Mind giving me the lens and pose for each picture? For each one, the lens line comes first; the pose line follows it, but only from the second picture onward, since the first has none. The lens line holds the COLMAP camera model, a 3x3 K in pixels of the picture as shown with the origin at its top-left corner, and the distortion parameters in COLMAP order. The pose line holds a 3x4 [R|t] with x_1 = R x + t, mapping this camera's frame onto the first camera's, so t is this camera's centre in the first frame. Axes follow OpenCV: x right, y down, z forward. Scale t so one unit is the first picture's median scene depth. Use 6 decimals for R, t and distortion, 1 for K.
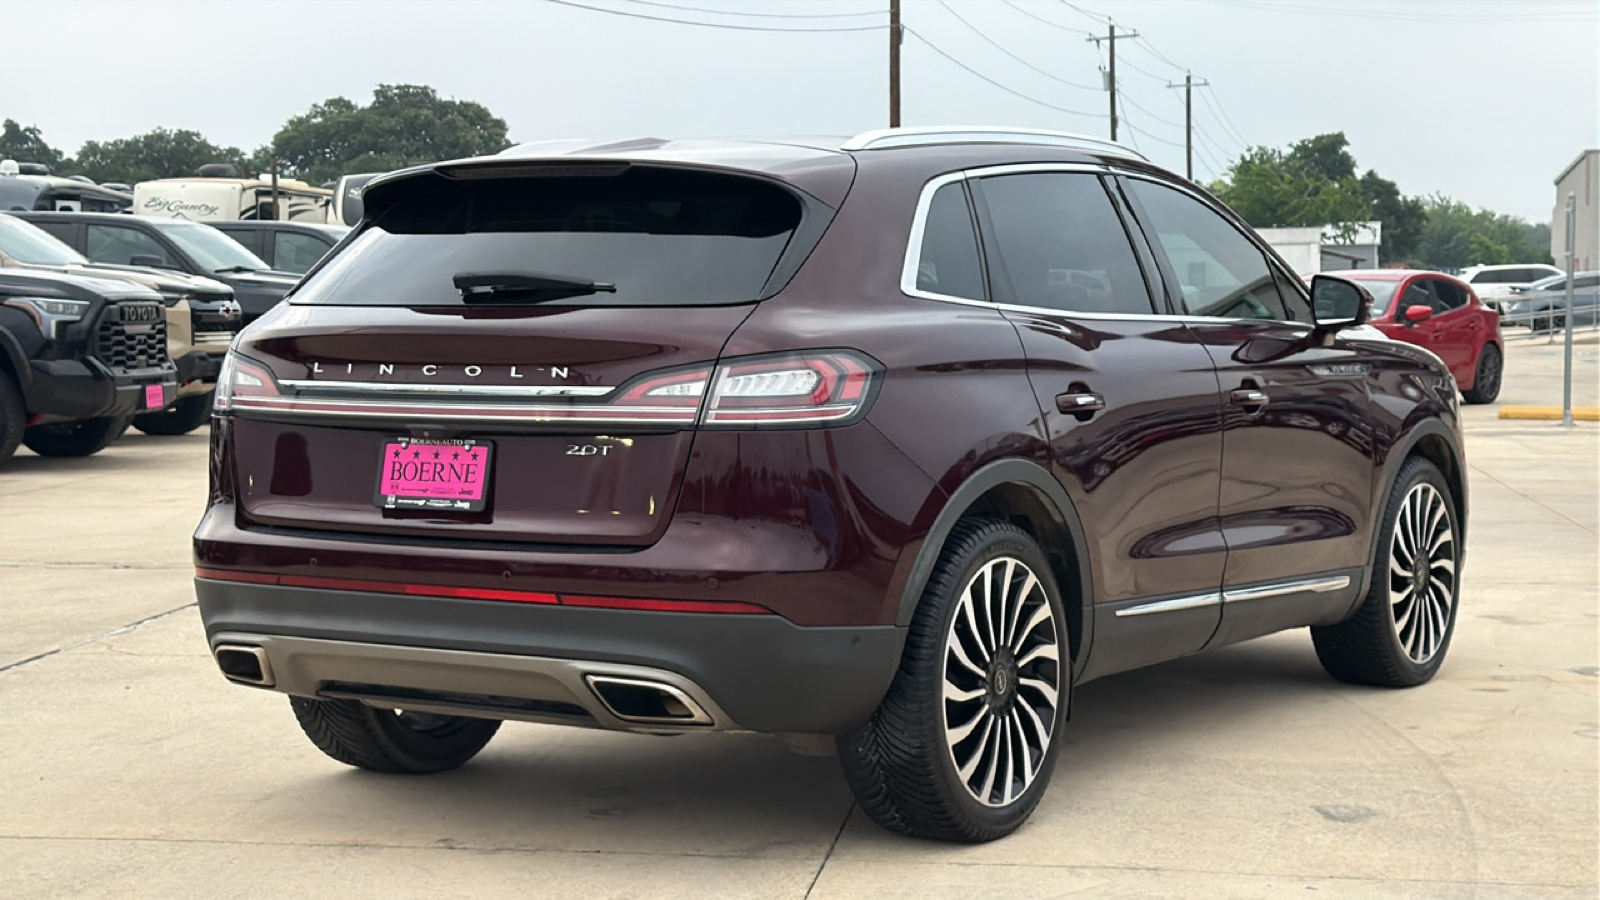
lens RADIAL K [[2705.9, 0, 800.0], [0, 2705.9, 450.0], [0, 0, 1]] dist [0.170552, -0.116611]
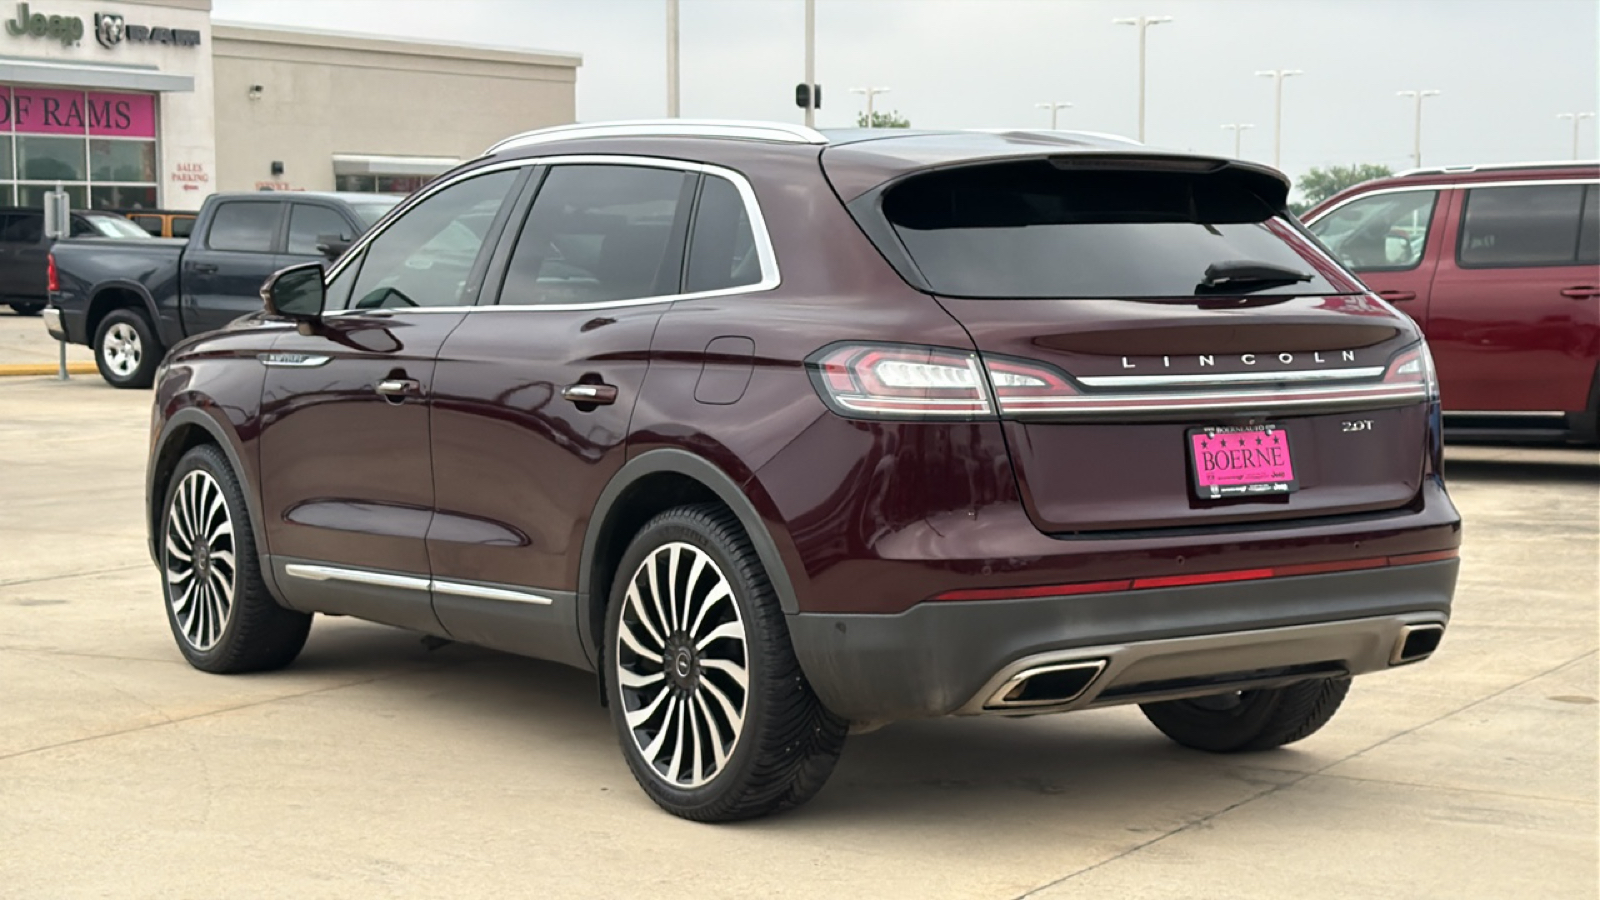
lens RADIAL K [[2705.9, 0, 800.0], [0, 2705.9, 450.0], [0, 0, 1]] dist [0.170552, -0.116611]
pose [[0.389727, -0.061073, 0.918903, -1.141559], [0.054207, 0.997590, 0.043313, -0.048613], [-0.919334, 0.032931, 0.392099, 0.750102]]
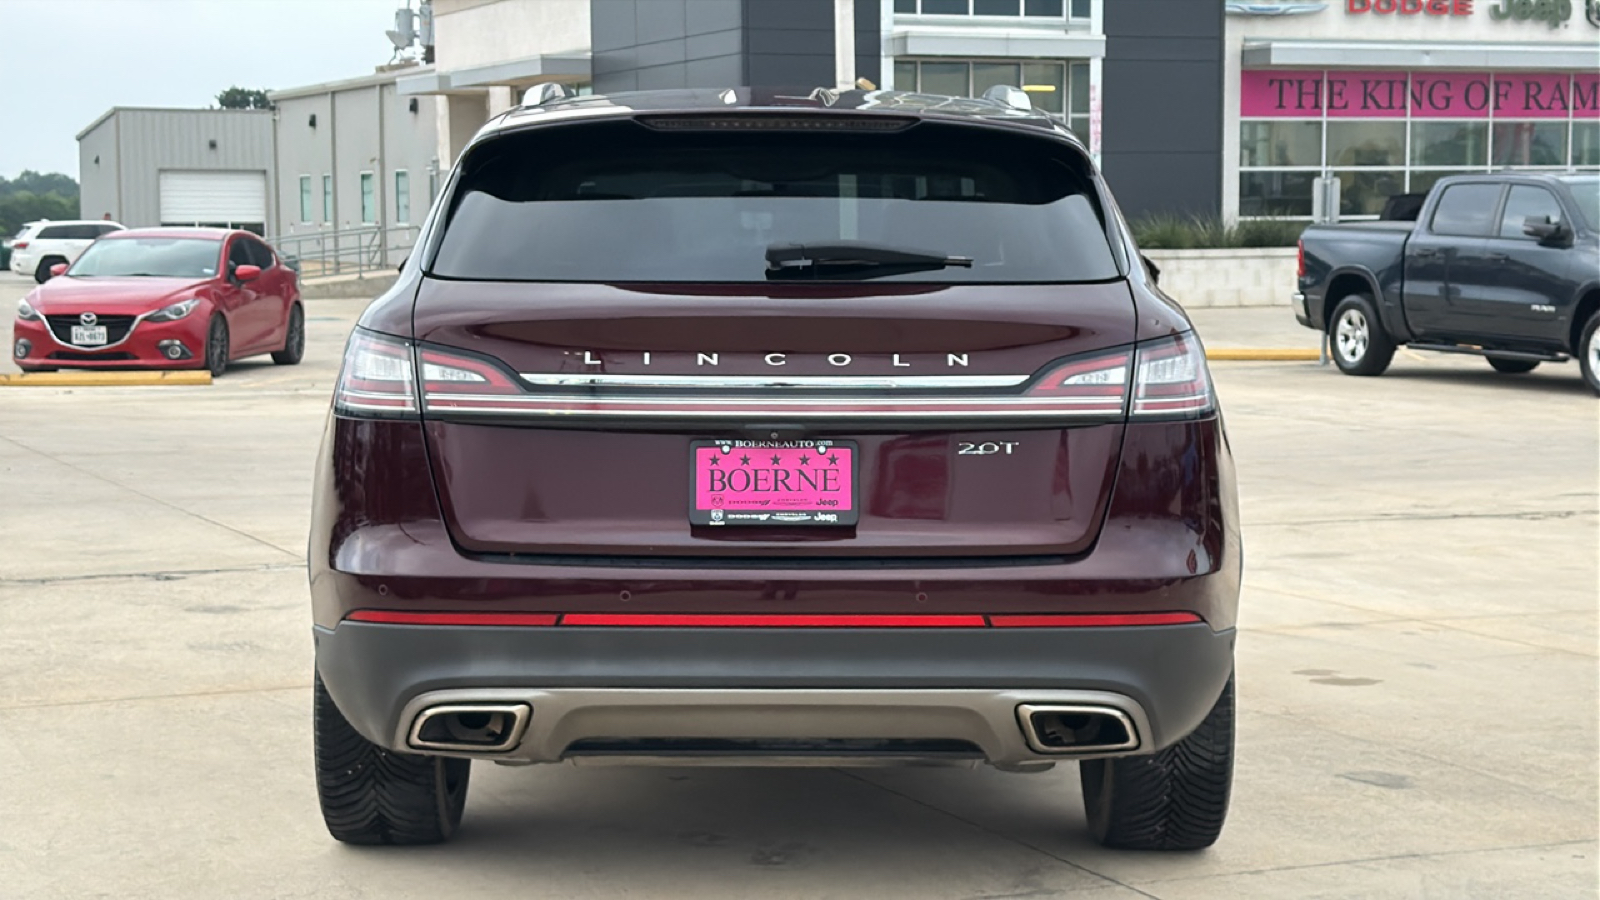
lens RADIAL K [[2705.9, 0, 800.0], [0, 2705.9, 450.0], [0, 0, 1]] dist [0.170552, -0.116611]
pose [[0.841351, -0.033618, 0.539443, -0.580749], [0.024726, 0.999413, 0.023719, -0.020970], [-0.539924, -0.006618, 0.841688, 0.287302]]
